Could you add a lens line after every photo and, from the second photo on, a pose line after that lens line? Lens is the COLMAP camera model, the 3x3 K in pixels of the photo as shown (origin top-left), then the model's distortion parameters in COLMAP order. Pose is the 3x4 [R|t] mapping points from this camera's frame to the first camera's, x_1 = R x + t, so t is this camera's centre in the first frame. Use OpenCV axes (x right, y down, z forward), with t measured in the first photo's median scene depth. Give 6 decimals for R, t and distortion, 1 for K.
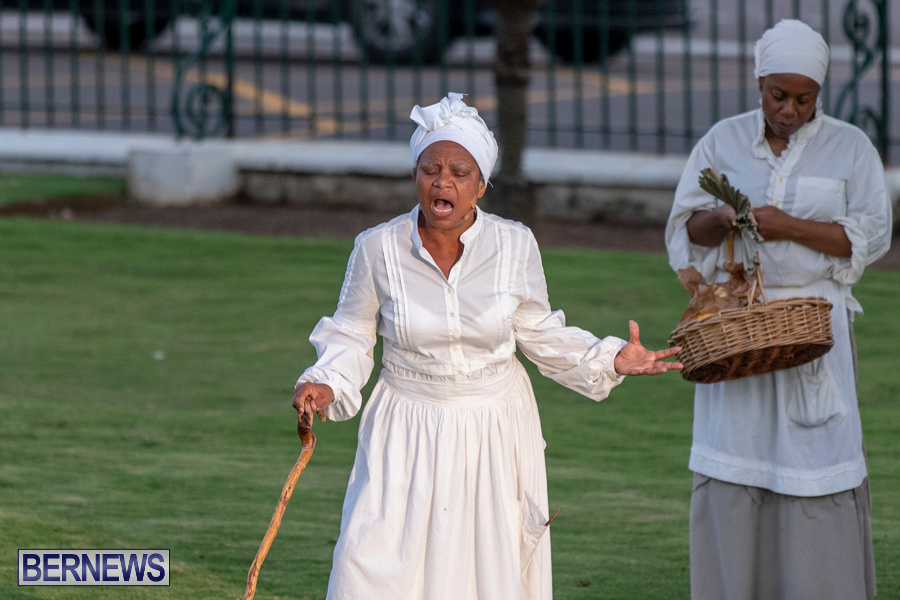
lens RADIAL K [[5559.6, 0, 451.5], [0, 5559.6, 302.6], [0, 0, 1]] dist [-0.591599, 0.000000]
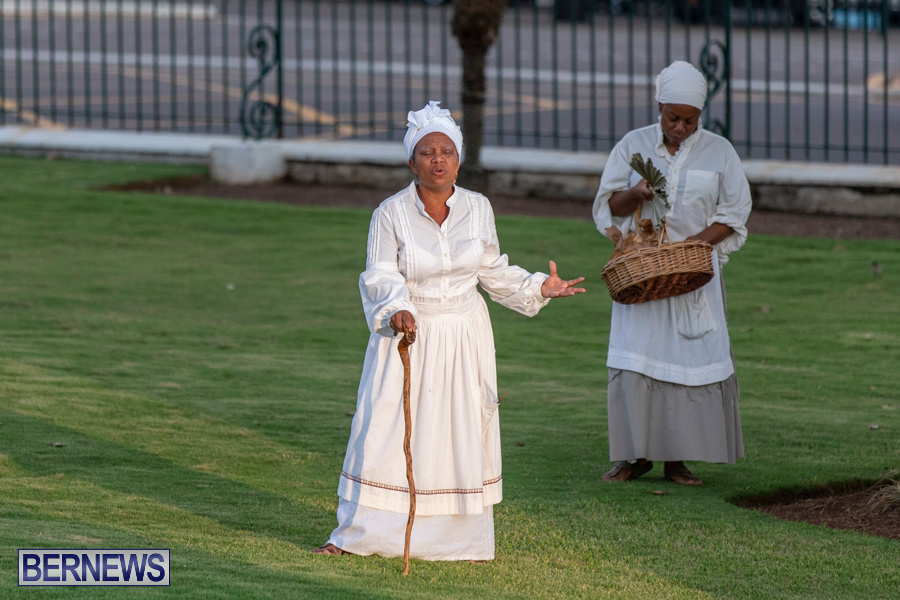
lens RADIAL K [[5559.6, 0, 449.2], [0, 5559.6, 298.4], [0, 0, 1]] dist [-0.591599, 0.000000]
pose [[0.999988, 0.004845, 0.000550, 0.004098], [-0.004854, 0.999835, 0.017519, -0.013352], [-0.000465, -0.017522, 0.999846, -0.462540]]
